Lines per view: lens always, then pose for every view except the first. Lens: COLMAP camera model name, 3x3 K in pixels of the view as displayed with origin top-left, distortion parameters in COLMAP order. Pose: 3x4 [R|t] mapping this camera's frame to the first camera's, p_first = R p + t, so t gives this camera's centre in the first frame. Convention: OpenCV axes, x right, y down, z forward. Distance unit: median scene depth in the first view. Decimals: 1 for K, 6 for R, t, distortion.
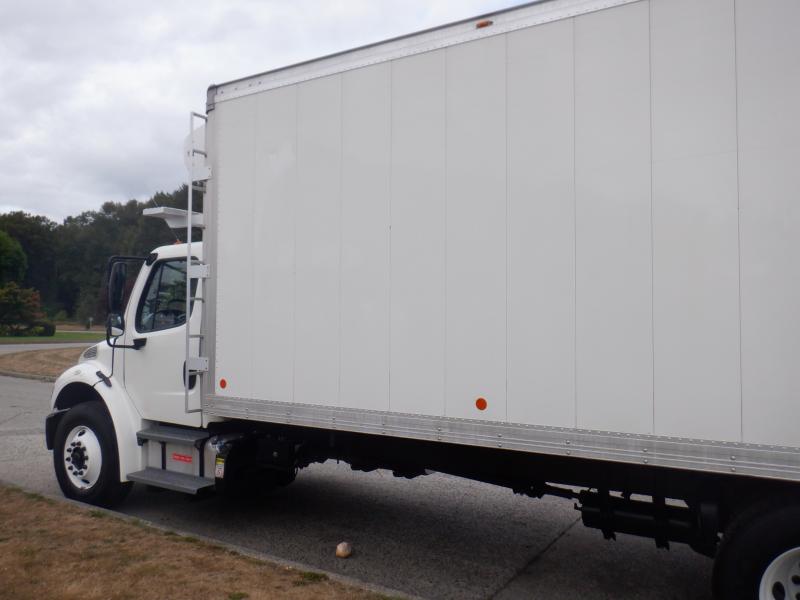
lens RADIAL K [[652.6, 0, 400.0], [0, 652.6, 300.0], [0, 0, 1]] dist [-0.012000, -0.007964]
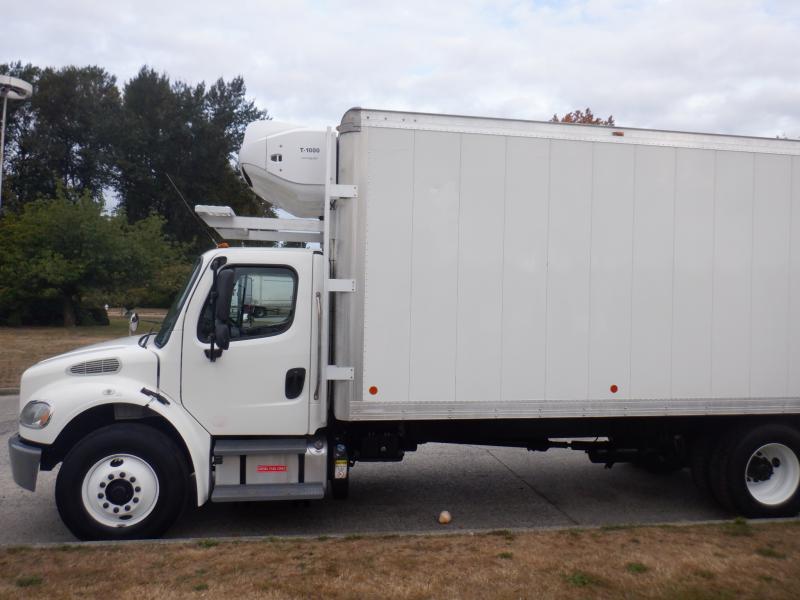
lens RADIAL K [[652.6, 0, 400.0], [0, 652.6, 300.0], [0, 0, 1]] dist [-0.012000, -0.007964]
pose [[0.744524, 0.006109, 0.667568, -0.967315], [-0.037096, 0.998792, 0.032232, -0.059356], [-0.666564, -0.048762, 0.743851, 0.165877]]
